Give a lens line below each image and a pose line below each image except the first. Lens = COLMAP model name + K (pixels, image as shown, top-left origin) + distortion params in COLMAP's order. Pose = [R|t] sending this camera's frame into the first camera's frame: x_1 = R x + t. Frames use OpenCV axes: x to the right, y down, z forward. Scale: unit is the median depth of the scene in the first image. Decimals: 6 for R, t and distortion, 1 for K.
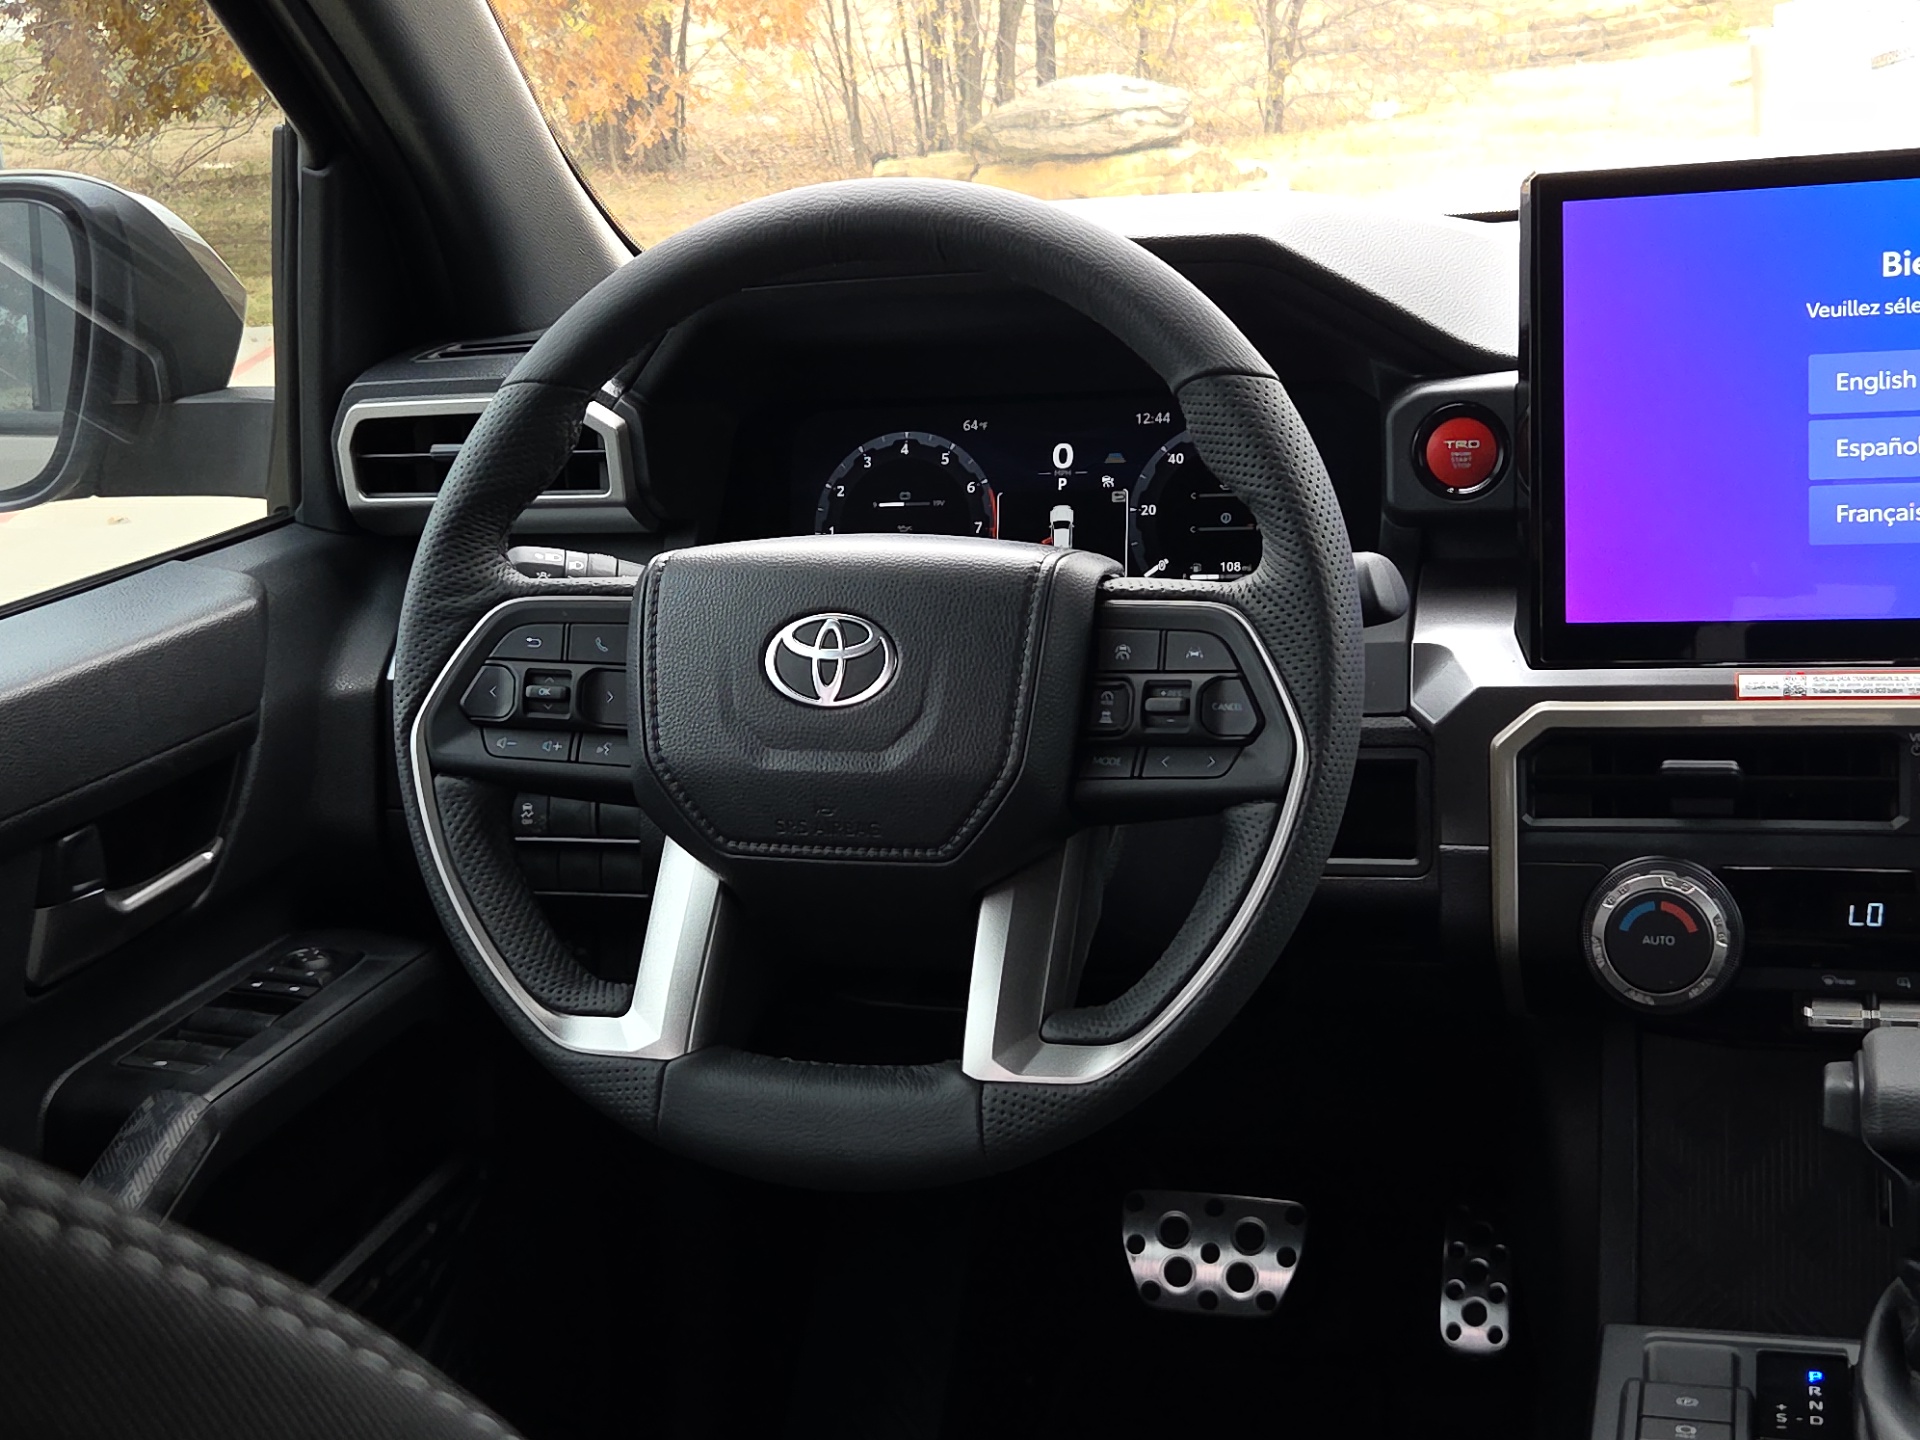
lens RADIAL K [[2646.8, 0, 972.2], [0, 2646.8, 687.4], [0, 0, 1]] dist [0.079690, 0.000000]
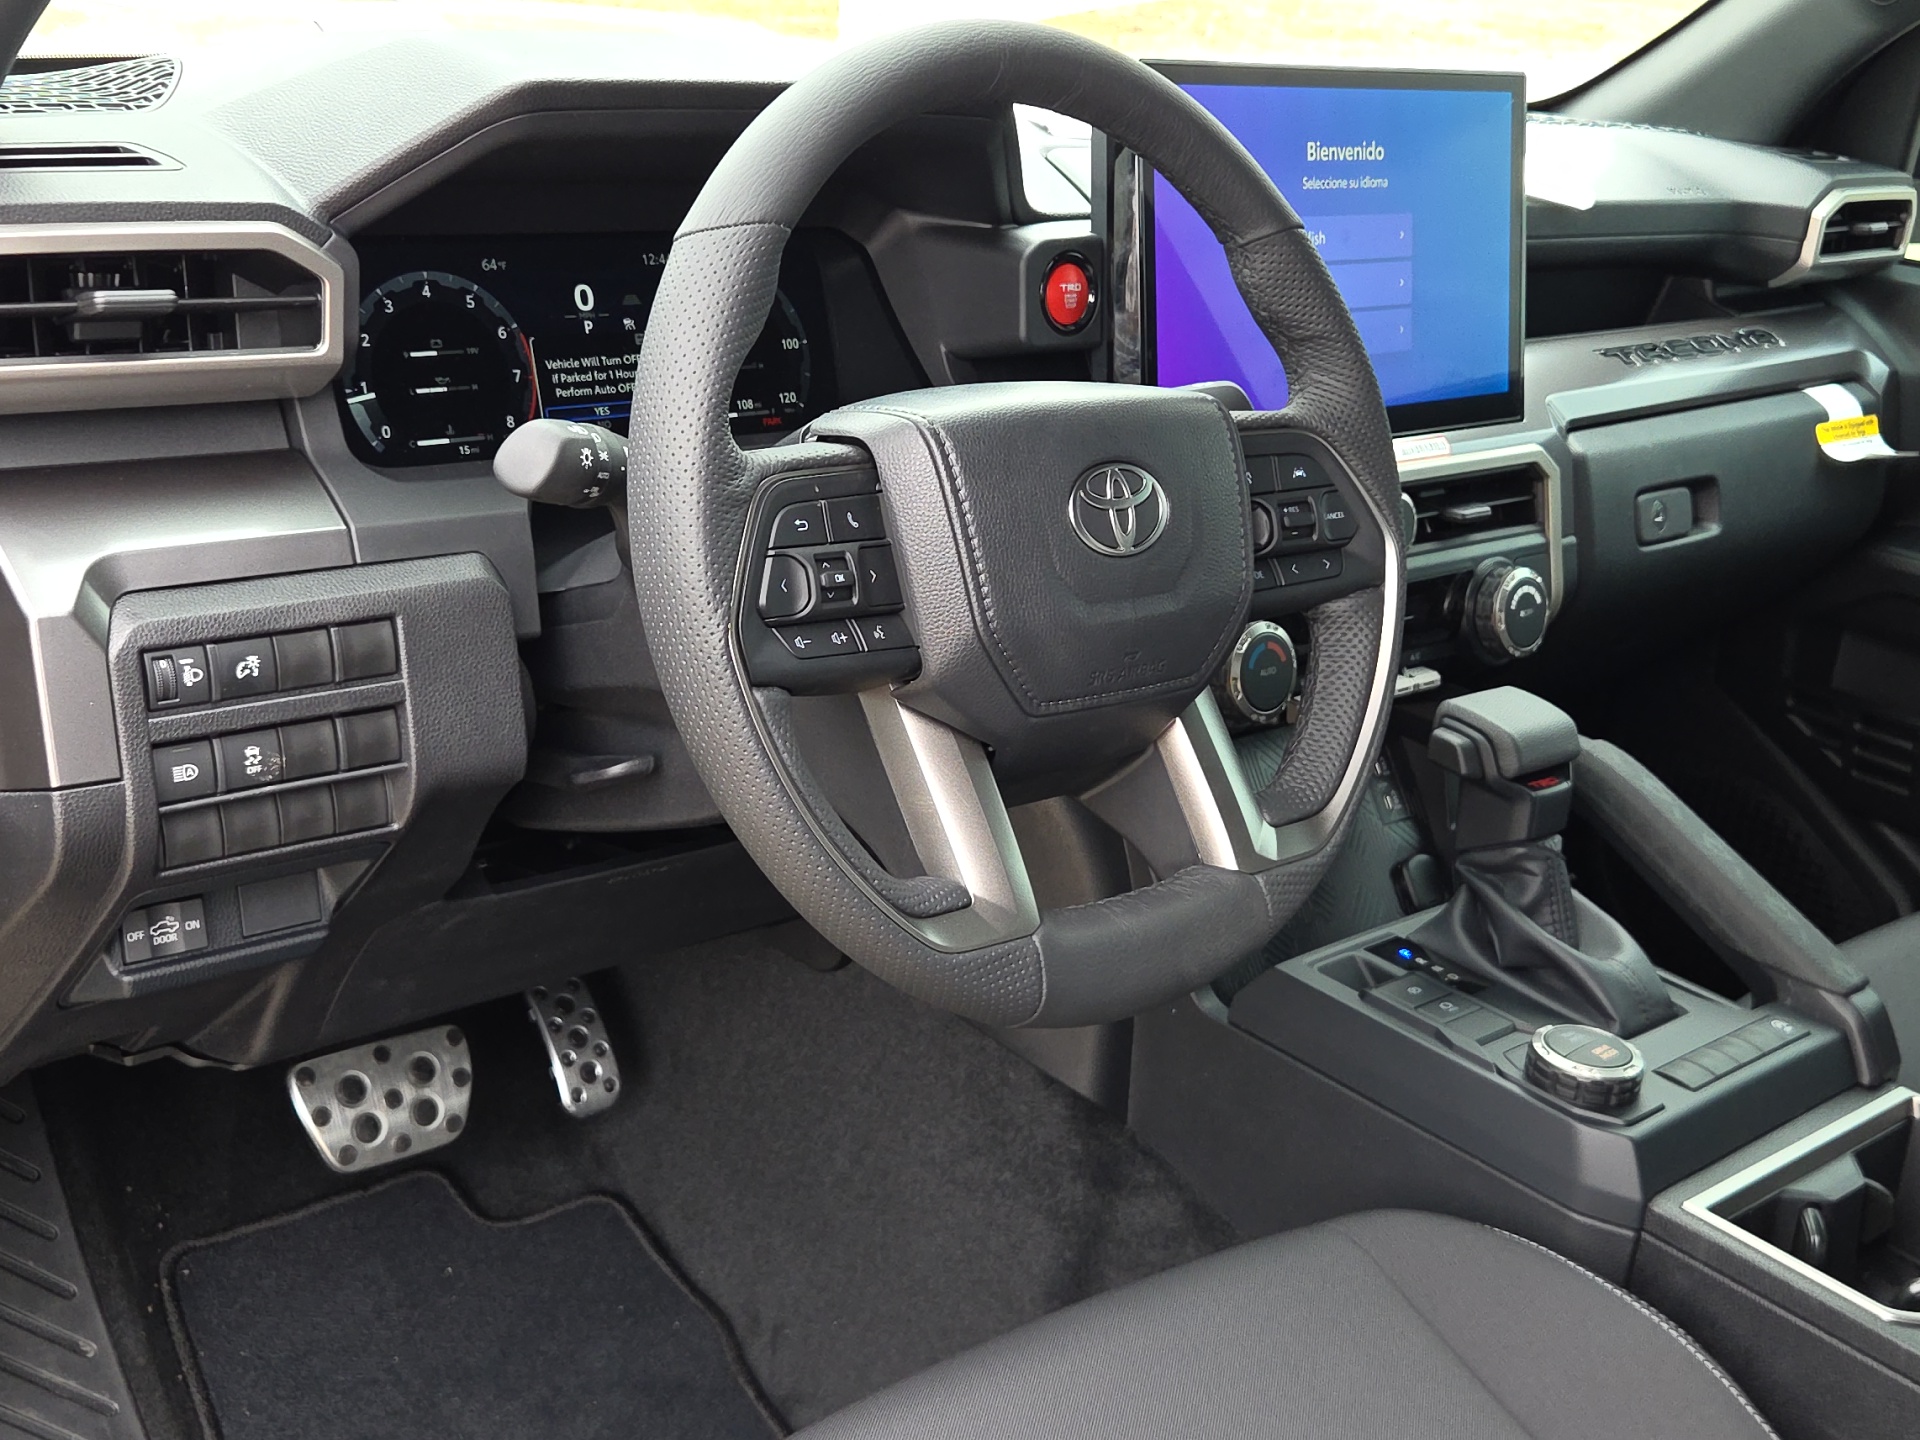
lens RADIAL K [[2318.2, 0, 970.6], [0, 2318.2, 687.2], [0, 0, 1]] dist [0.060724, 0.000000]
pose [[0.497514, -0.154917, 0.853510, -0.784939], [0.076823, 0.987927, 0.134534, -0.061619], [-0.864047, -0.001364, 0.503409, 0.551905]]
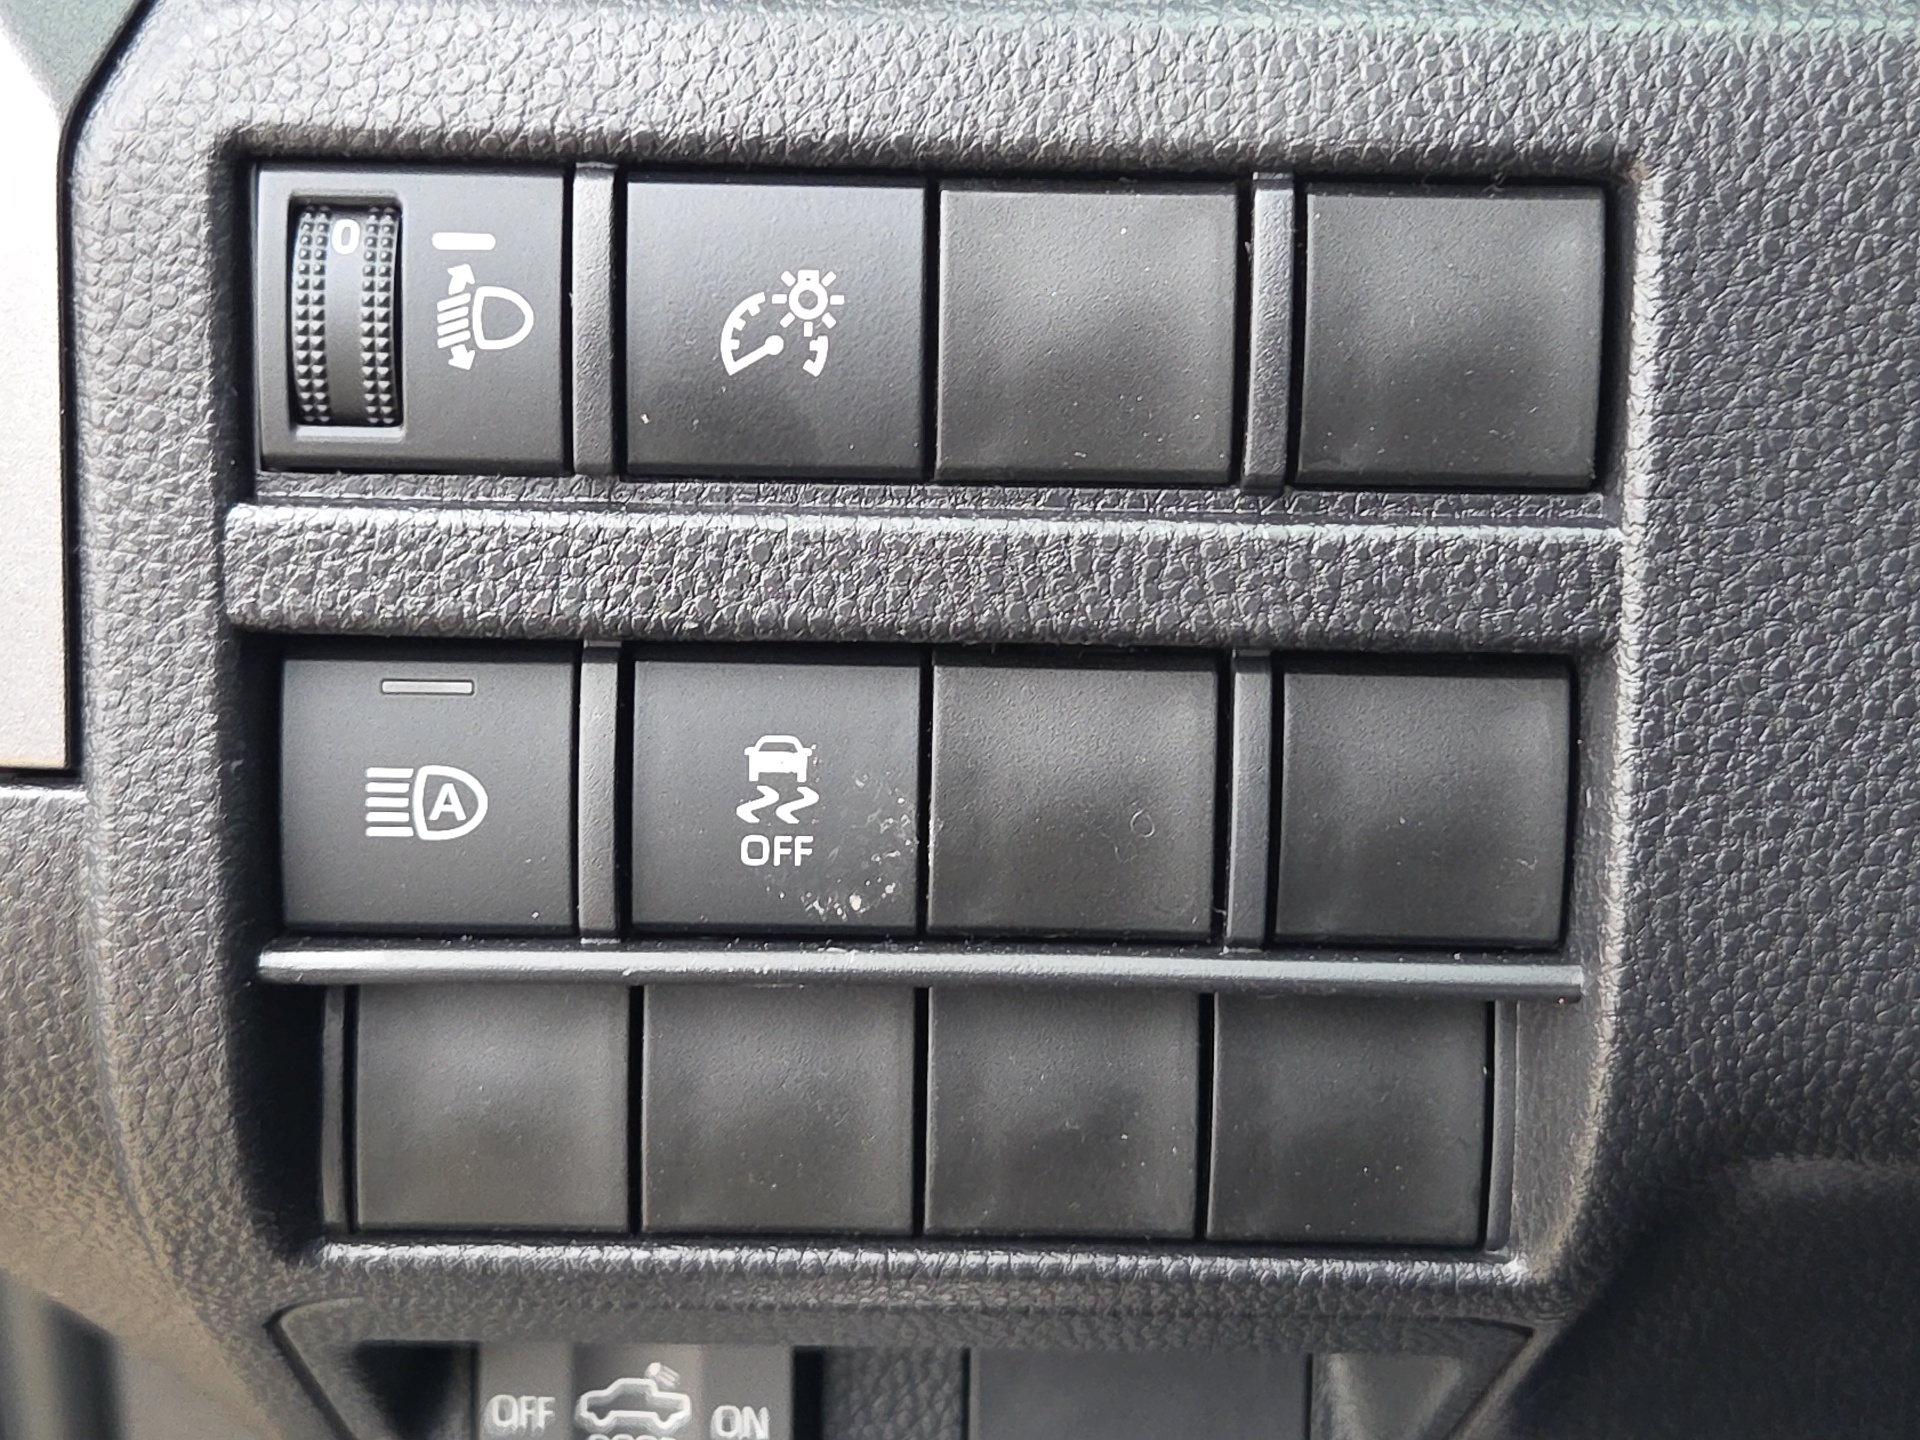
lens RADIAL K [[3192.3, 0, 960.7], [0, 3192.3, 706.5], [0, 0, 1]] dist [0.134580, 0.000000]
pose [[0.938082, -0.021368, 0.345753, -0.267766], [-0.018965, 0.993431, 0.112851, 0.024408], [-0.345893, -0.112421, 0.931515, 0.980135]]
